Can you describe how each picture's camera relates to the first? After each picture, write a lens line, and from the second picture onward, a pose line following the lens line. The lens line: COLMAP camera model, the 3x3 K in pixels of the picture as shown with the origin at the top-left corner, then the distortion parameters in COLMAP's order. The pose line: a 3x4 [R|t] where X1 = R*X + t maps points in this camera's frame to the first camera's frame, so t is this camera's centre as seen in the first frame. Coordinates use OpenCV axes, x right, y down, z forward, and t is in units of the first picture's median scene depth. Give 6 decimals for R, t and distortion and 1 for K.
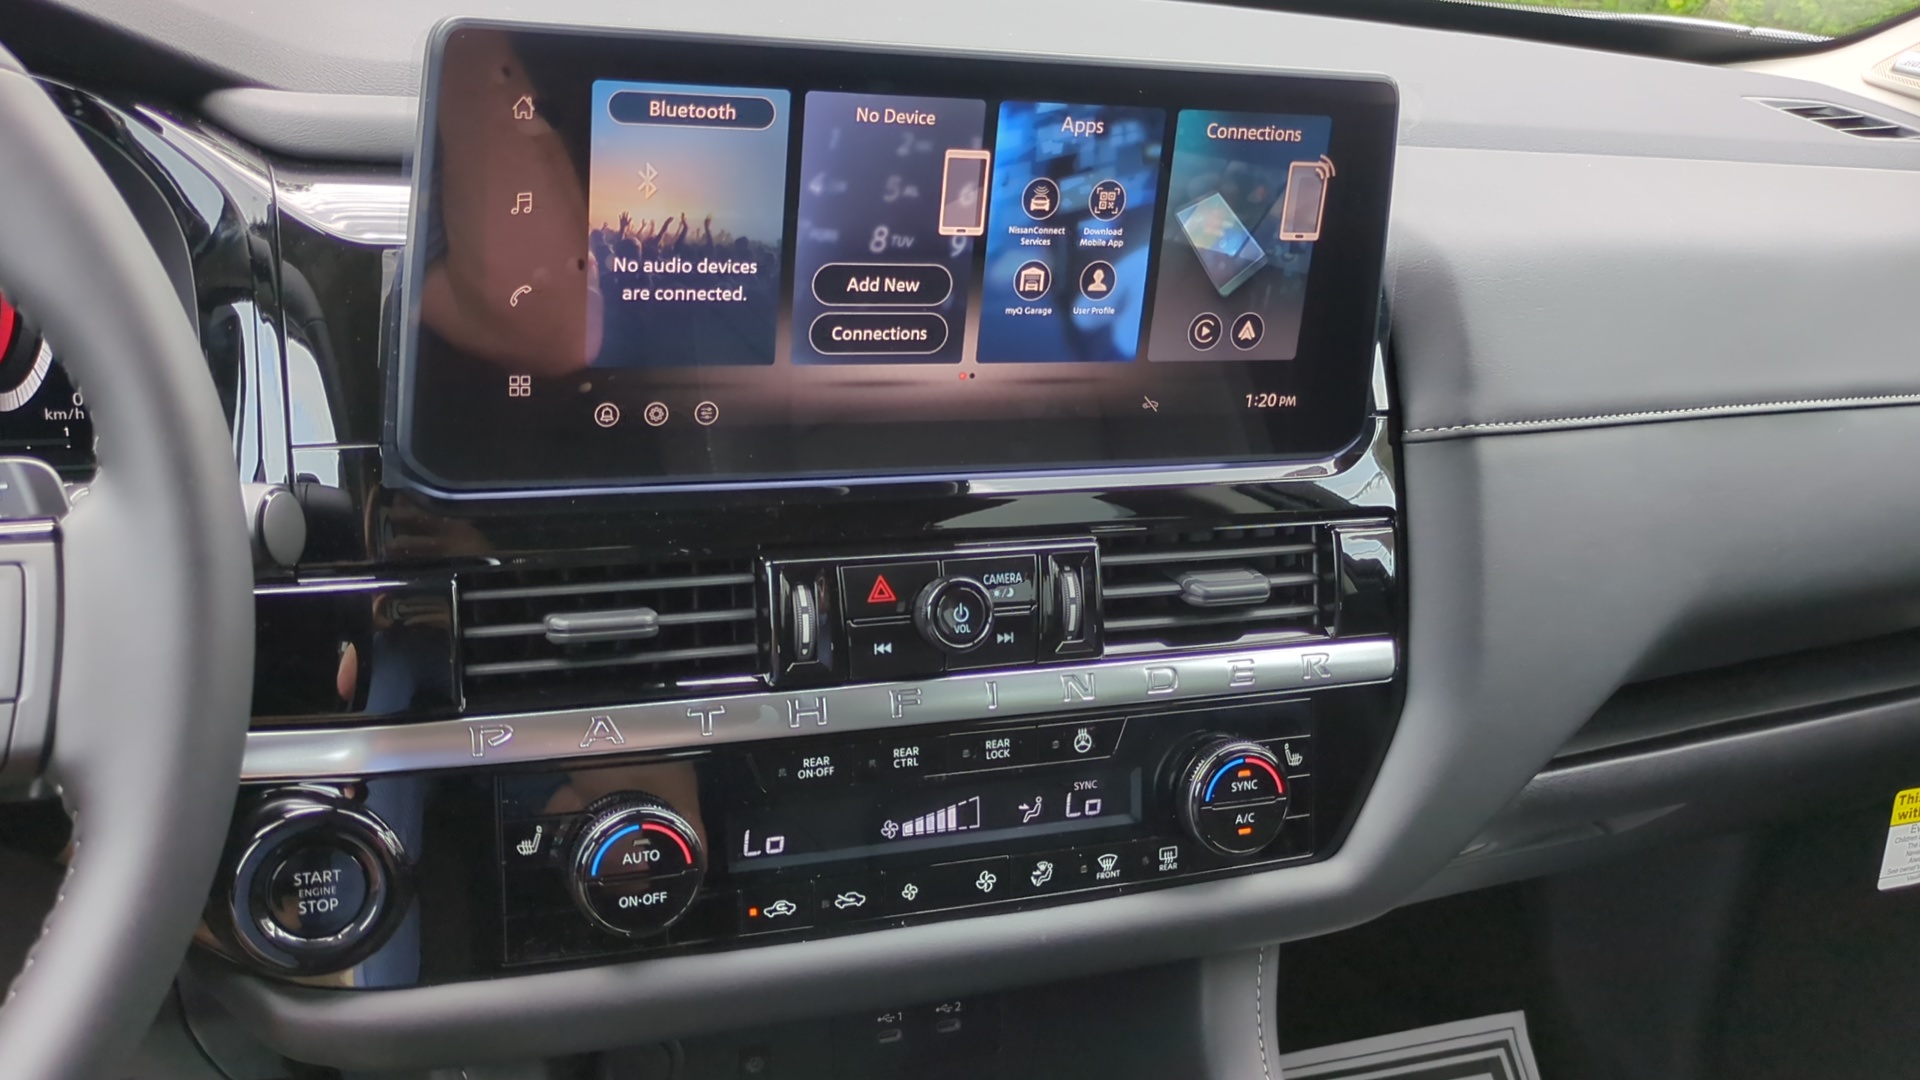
lens RADIAL K [[1830.4, 0, 952.3], [0, 1830.4, 529.2], [0, 0, 1]] dist [0.034802, 0.000000]
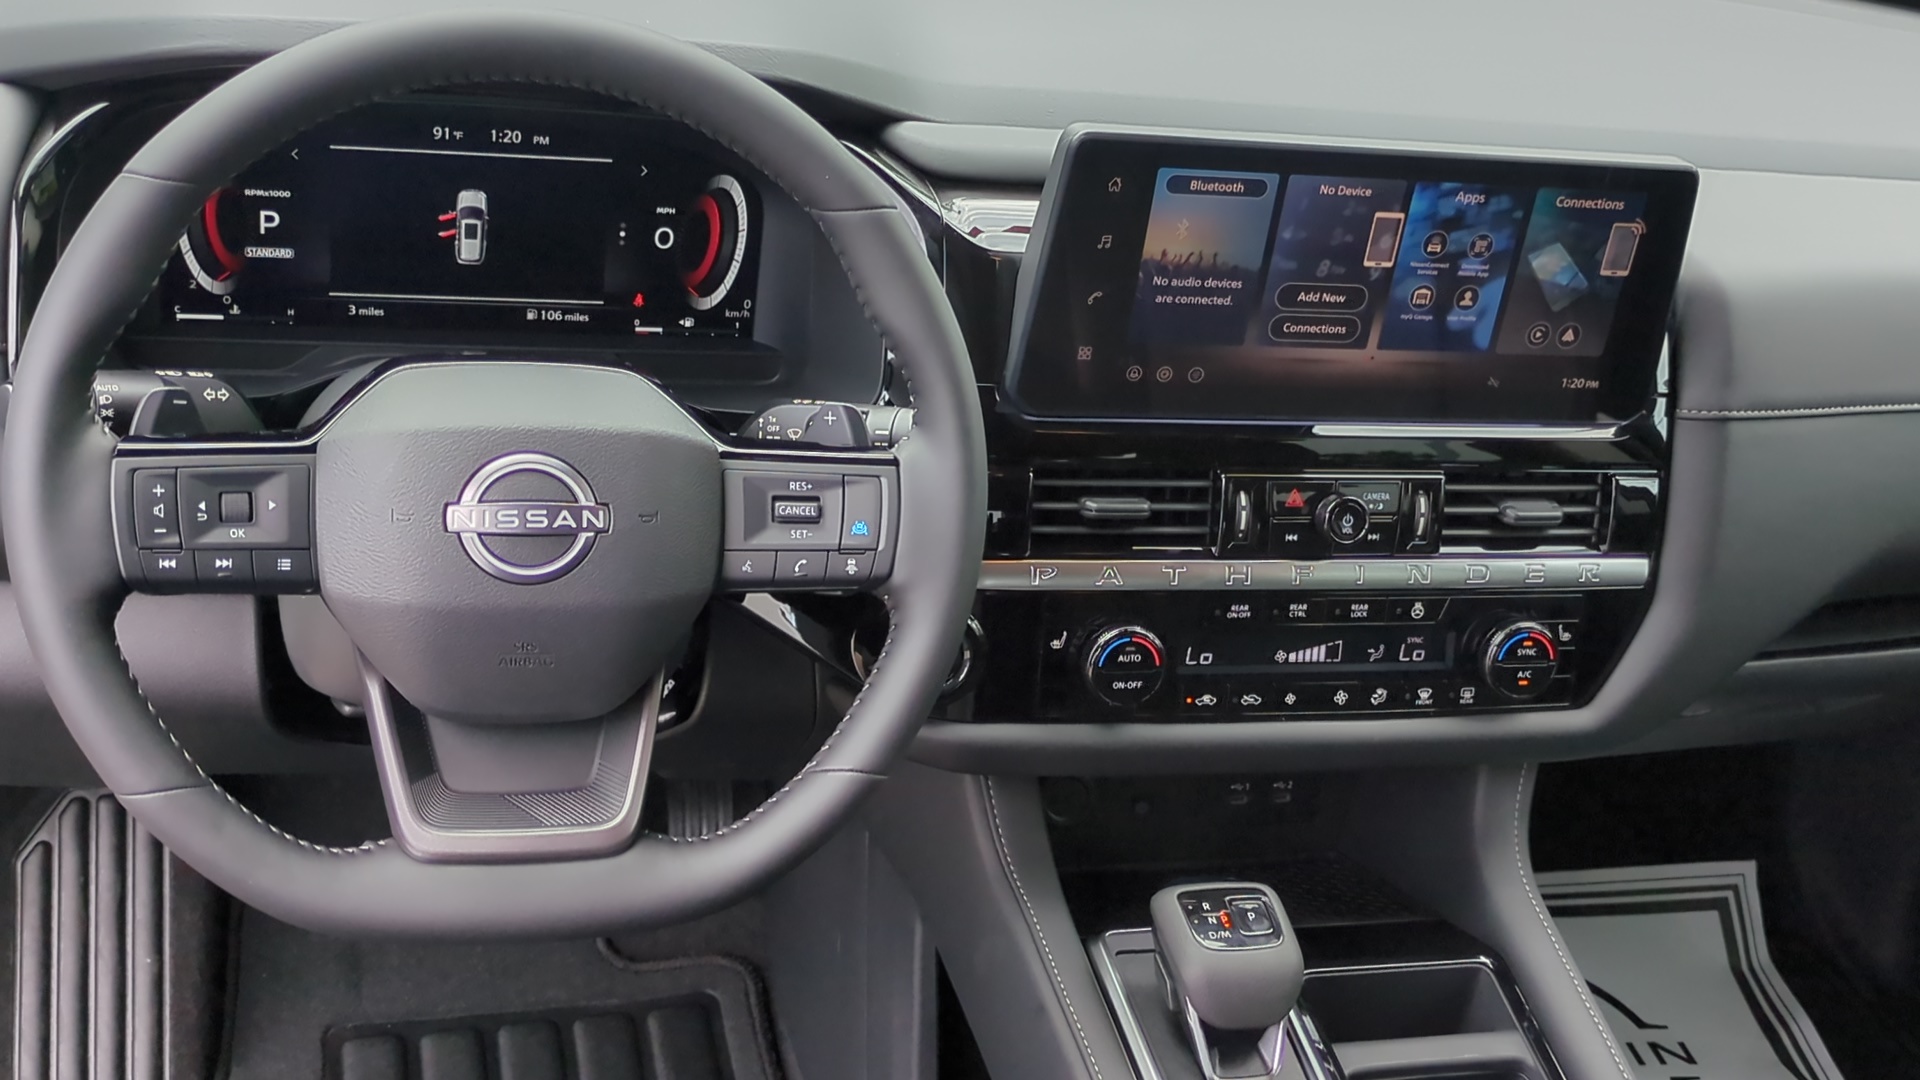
lens RADIAL K [[2243.8, 0, 962.3], [0, 2243.8, 530.7], [0, 0, 1]] dist [0.010547, 0.000000]
pose [[0.990605, 0.102660, -0.090347, -0.134743], [-0.090454, 0.987361, 0.130143, -0.148537], [0.102565, -0.120748, 0.987370, -0.801425]]
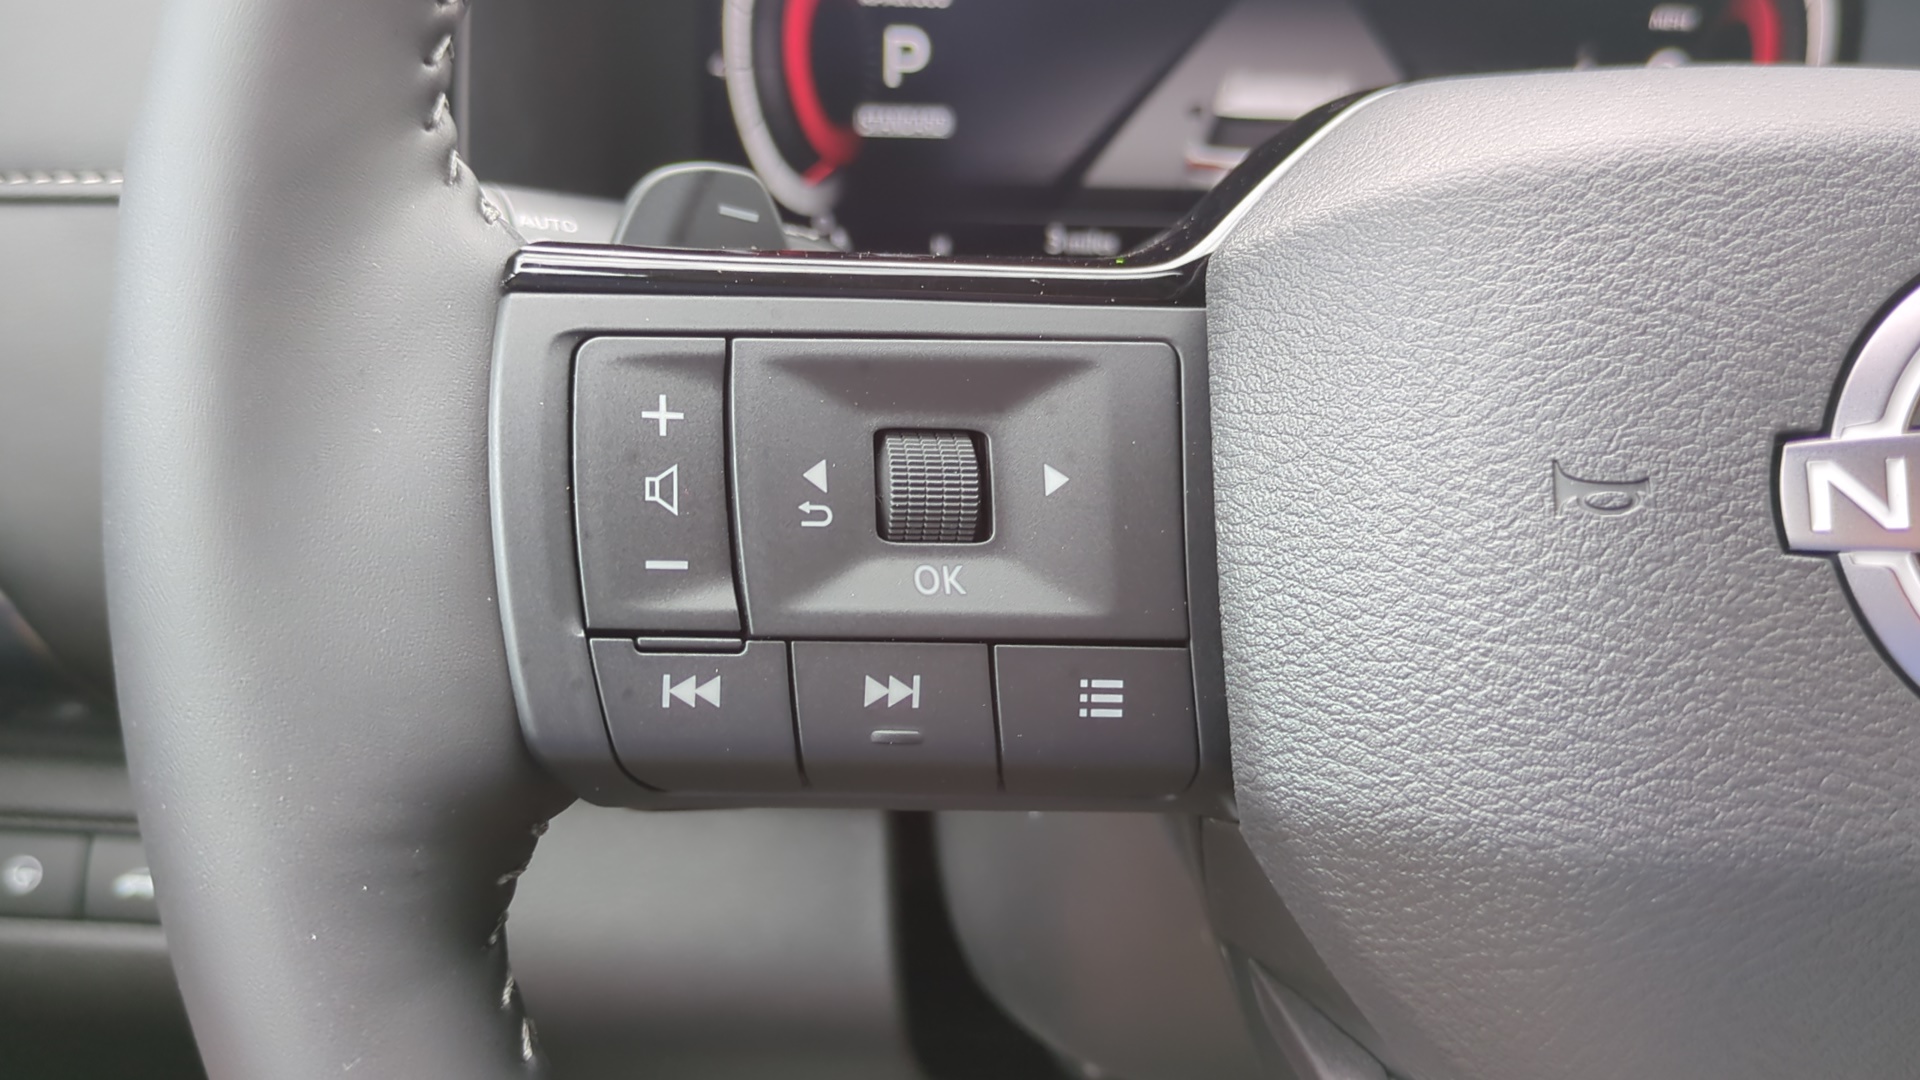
lens RADIAL K [[1830.4, 0, 941.4], [0, 1830.4, 538.9], [0, 0, 1]] dist [0.034802, 0.000000]
pose [[0.947317, 0.060756, -0.314484, -0.604125], [-0.053626, 0.998071, 0.031283, 0.056148], [0.315778, -0.012770, 0.948747, 0.225587]]
